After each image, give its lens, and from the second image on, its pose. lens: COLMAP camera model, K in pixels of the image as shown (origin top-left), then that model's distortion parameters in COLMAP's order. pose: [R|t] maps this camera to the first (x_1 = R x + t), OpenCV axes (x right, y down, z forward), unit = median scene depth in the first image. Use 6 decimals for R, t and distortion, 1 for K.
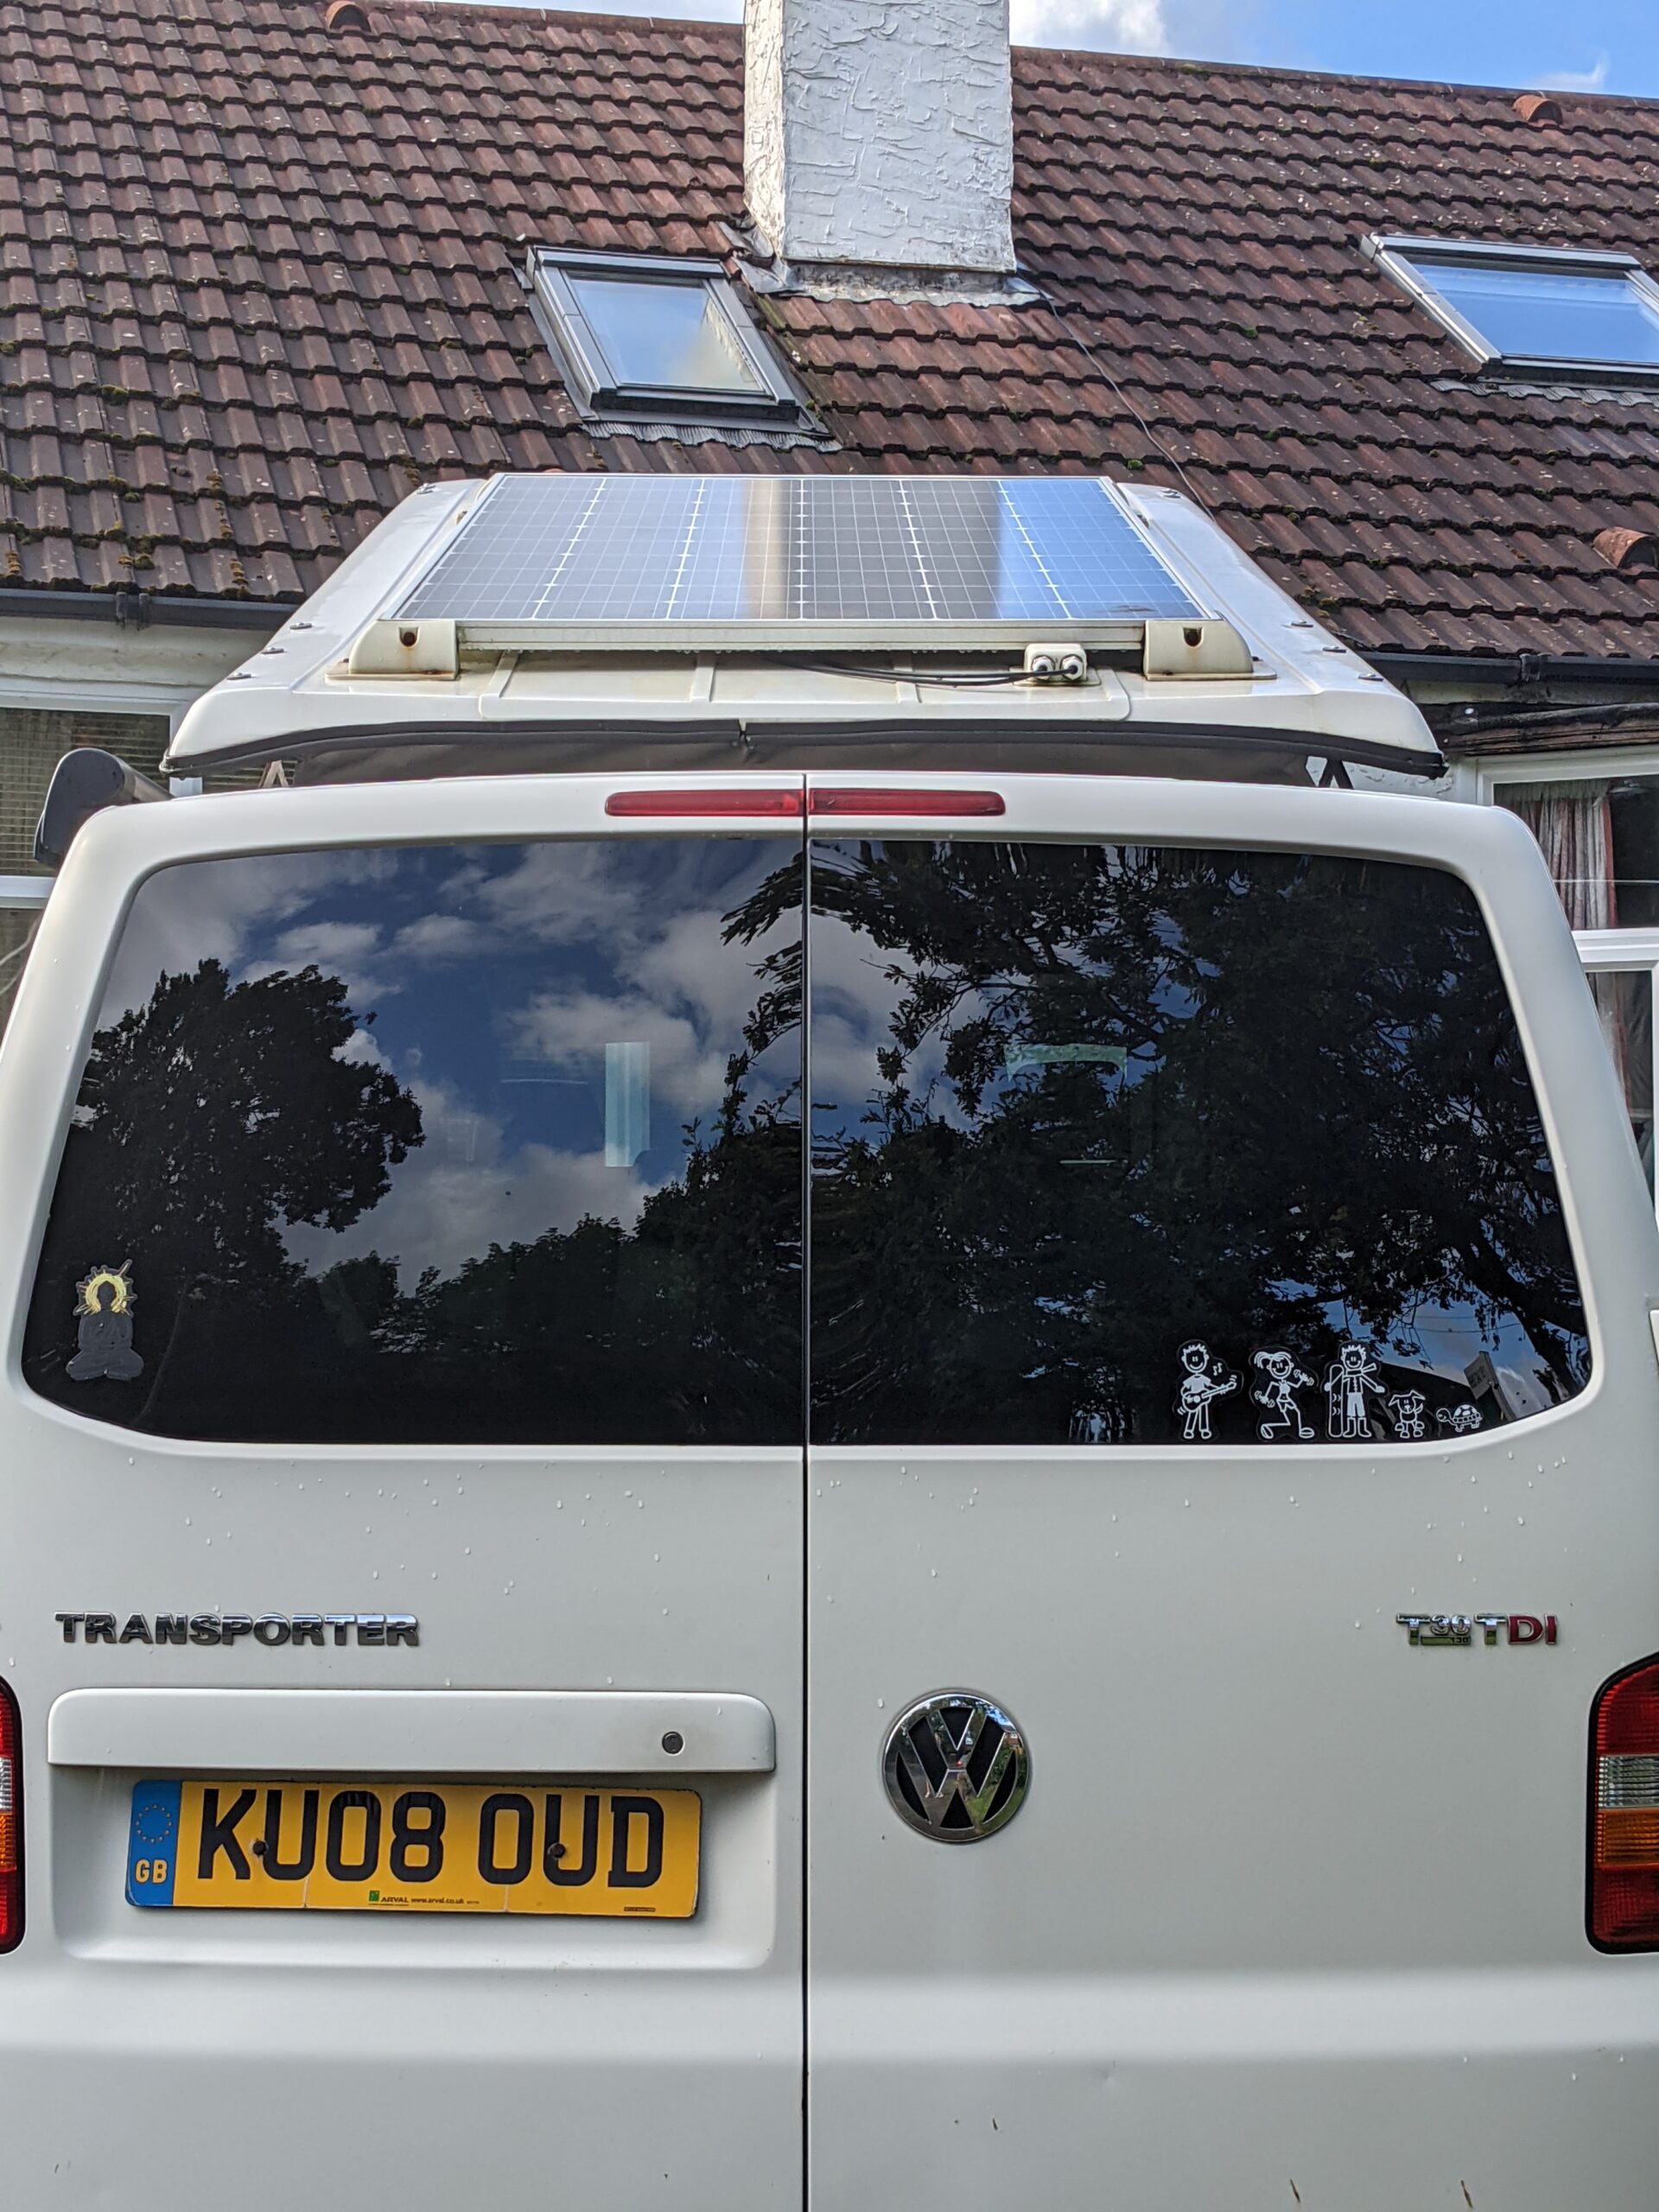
lens RADIAL K [[1732.7, 0, 836.0], [0, 1732.7, 1109.4], [0, 0, 1]] dist [0.016517, -0.016084]
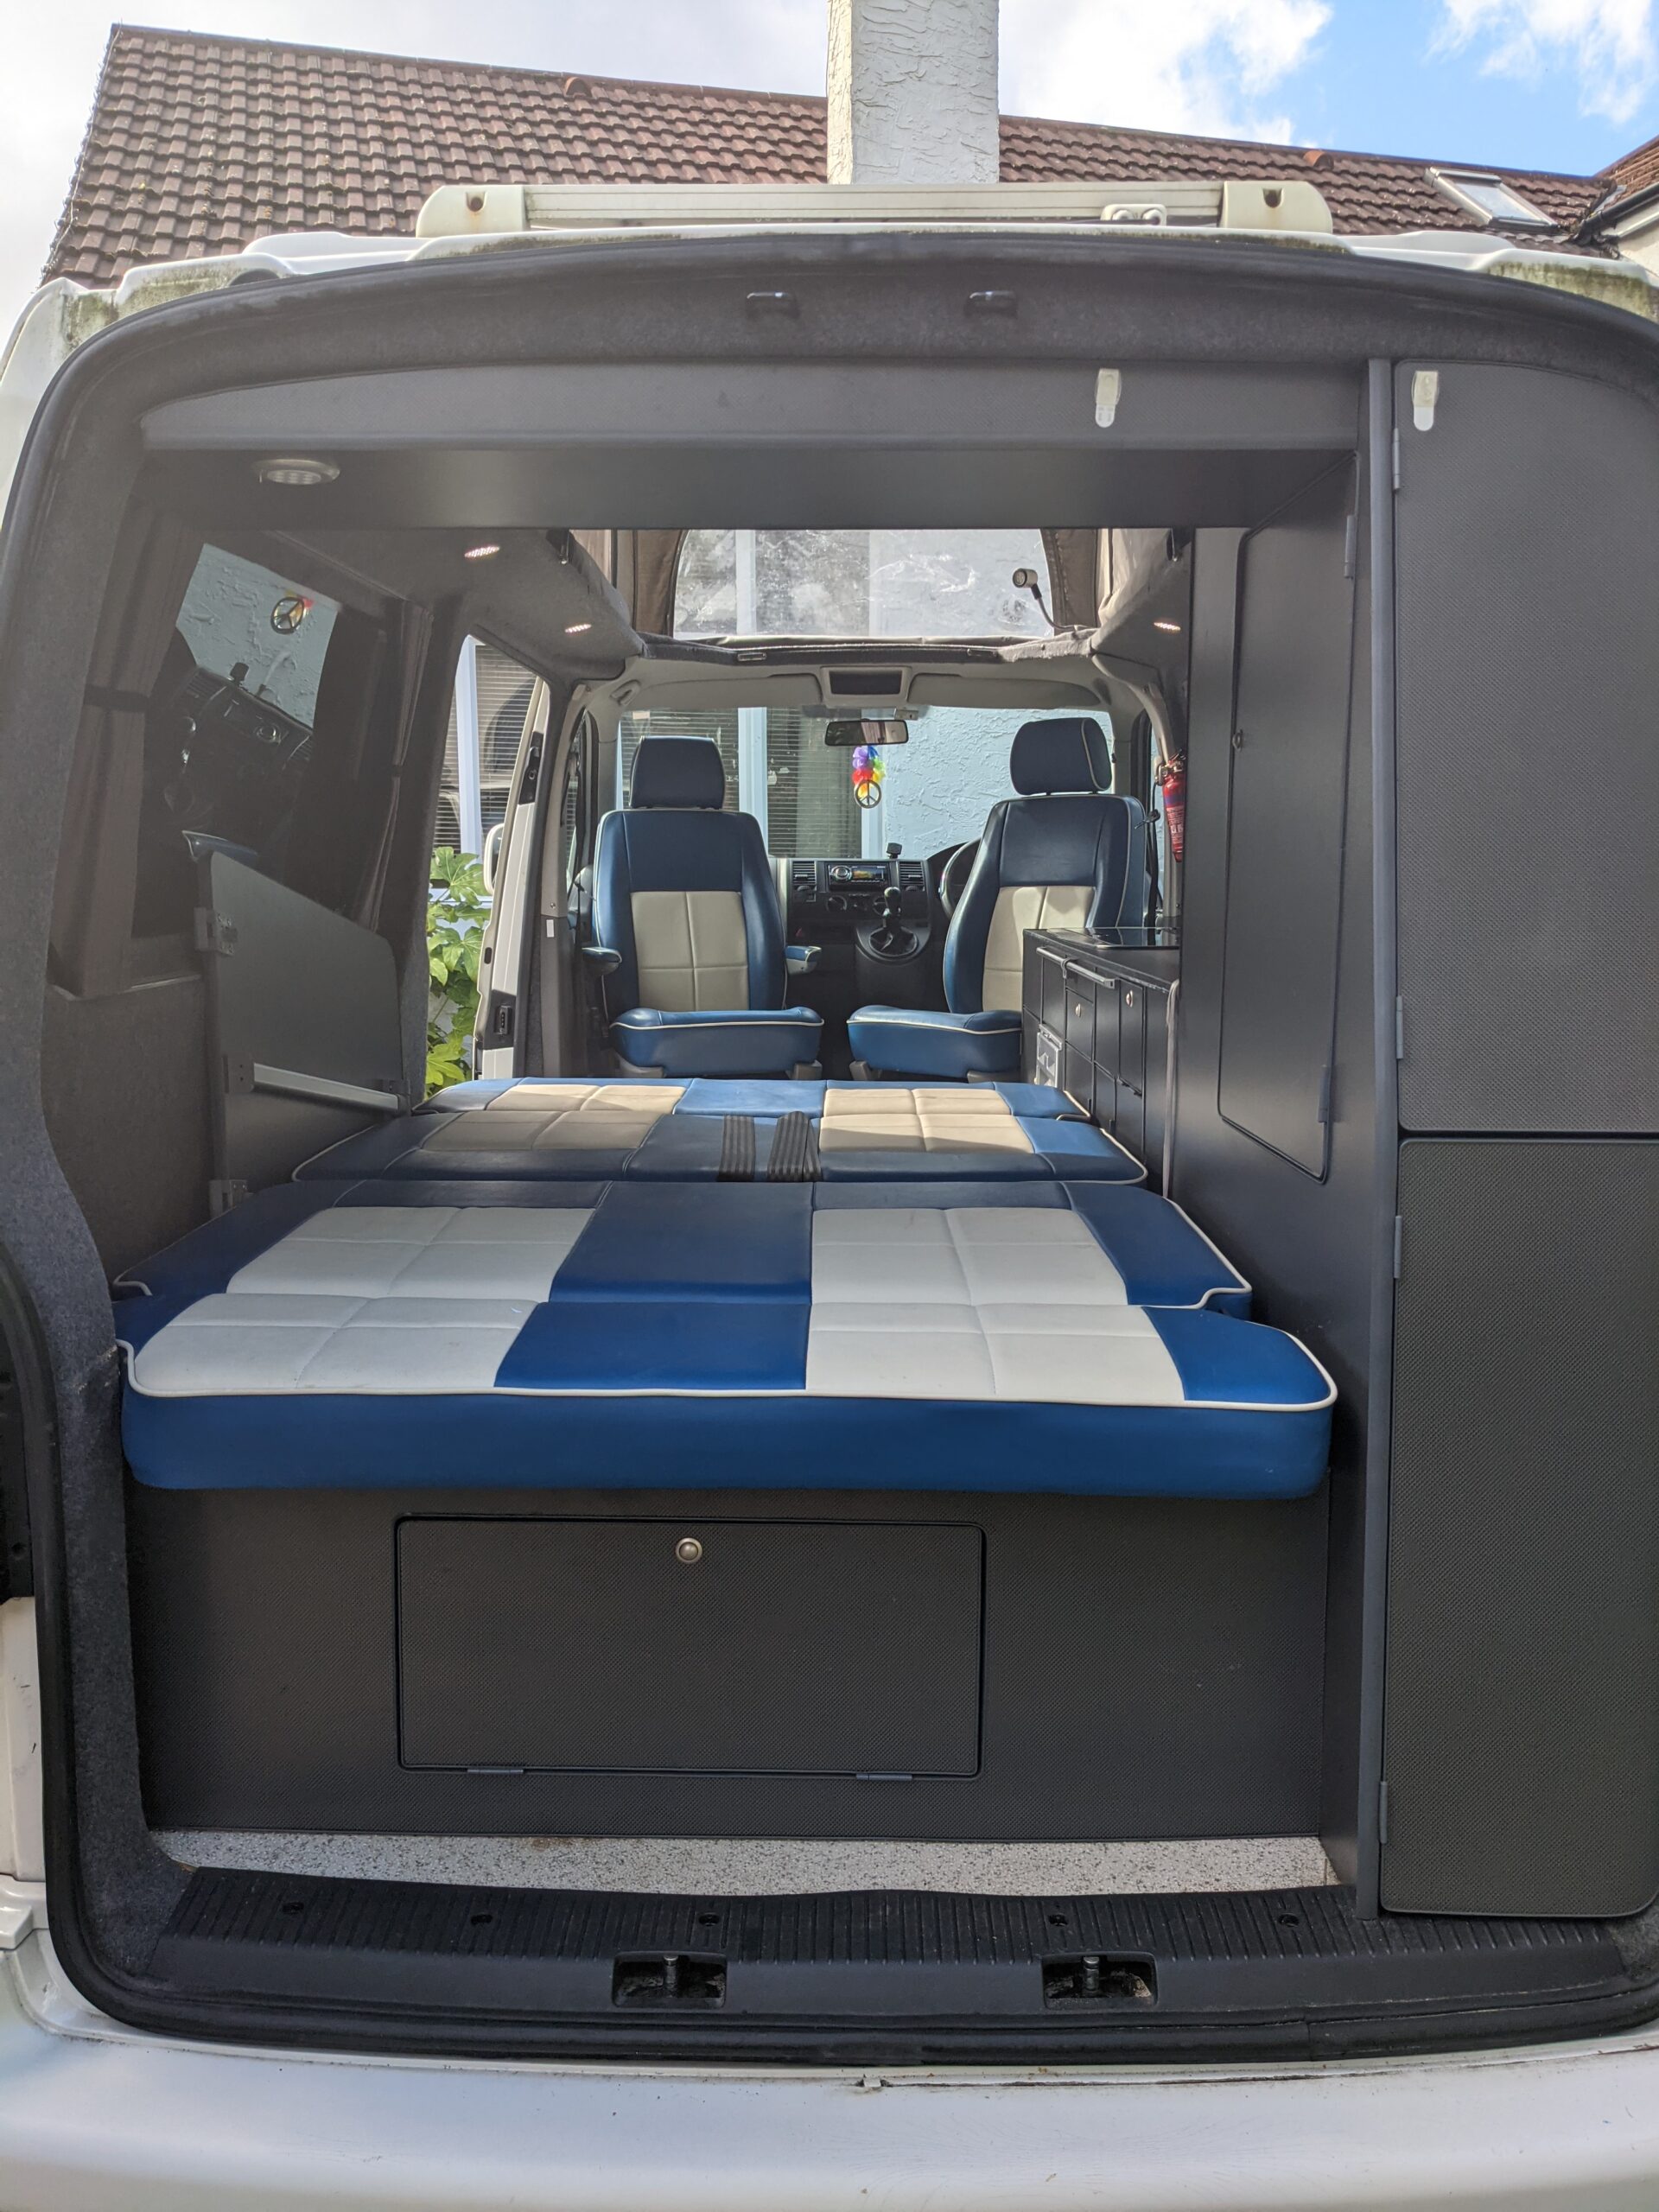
lens RADIAL K [[1732.7, 0, 826.3], [0, 1732.7, 1108.7], [0, 0, 1]] dist [0.016517, -0.016084]
pose [[0.998871, 0.005119, -0.047234, 0.025247], [0.006473, 0.970245, 0.242039, -0.105331], [0.047067, -0.242071, 0.969116, -0.740378]]
